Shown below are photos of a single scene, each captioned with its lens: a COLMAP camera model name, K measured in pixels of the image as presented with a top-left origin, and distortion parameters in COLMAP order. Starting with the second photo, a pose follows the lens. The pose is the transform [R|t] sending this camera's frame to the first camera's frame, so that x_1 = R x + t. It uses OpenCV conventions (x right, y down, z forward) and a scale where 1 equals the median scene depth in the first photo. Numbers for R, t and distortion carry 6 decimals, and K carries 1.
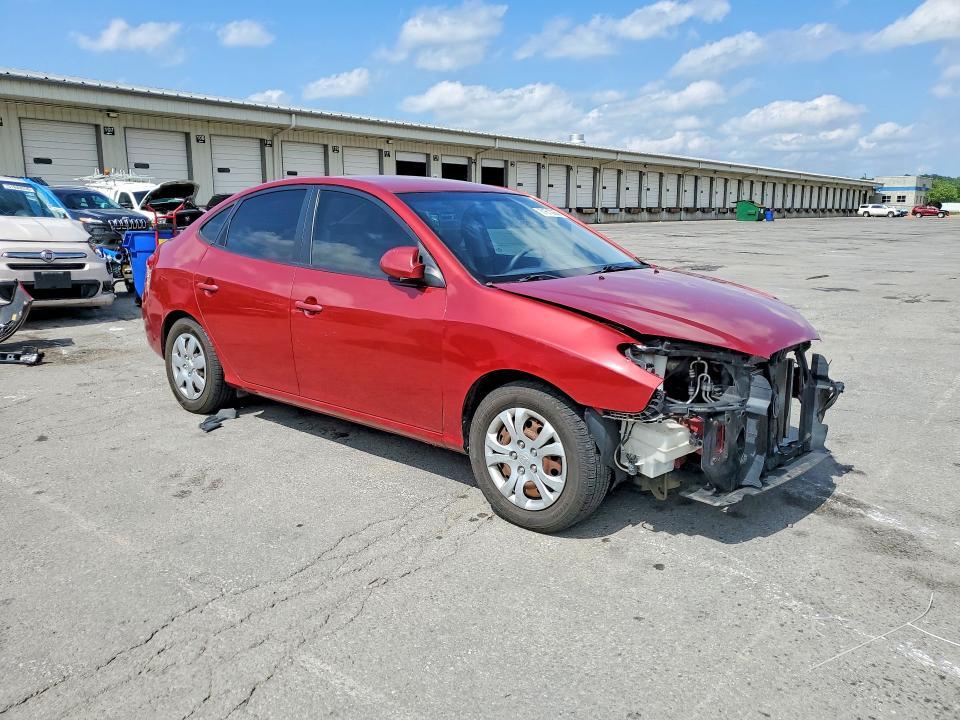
lens RADIAL K [[746.9, 0, 484.4], [0, 746.9, 356.8], [0, 0, 1]] dist [0.012003, 0.001710]
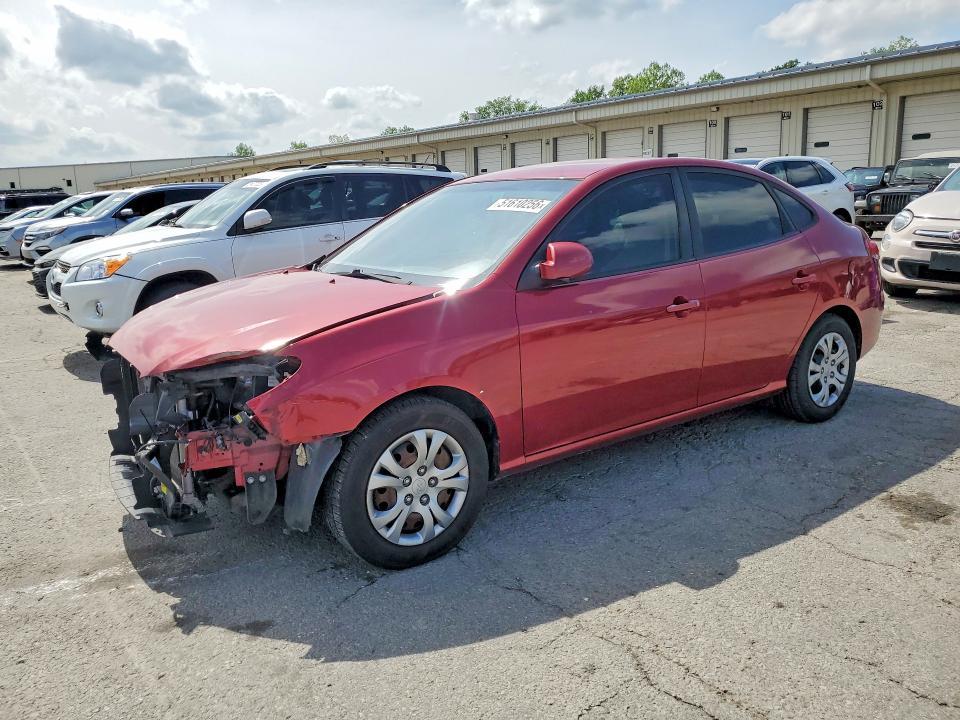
lens RADIAL K [[746.9, 0, 484.4], [0, 746.9, 356.8], [0, 0, 1]] dist [0.012003, 0.001710]
pose [[-0.235949, 0.210540, -0.948684, 0.806370], [-0.164542, 0.953496, 0.252532, -0.219353], [0.957734, 0.215683, -0.190333, 1.085410]]
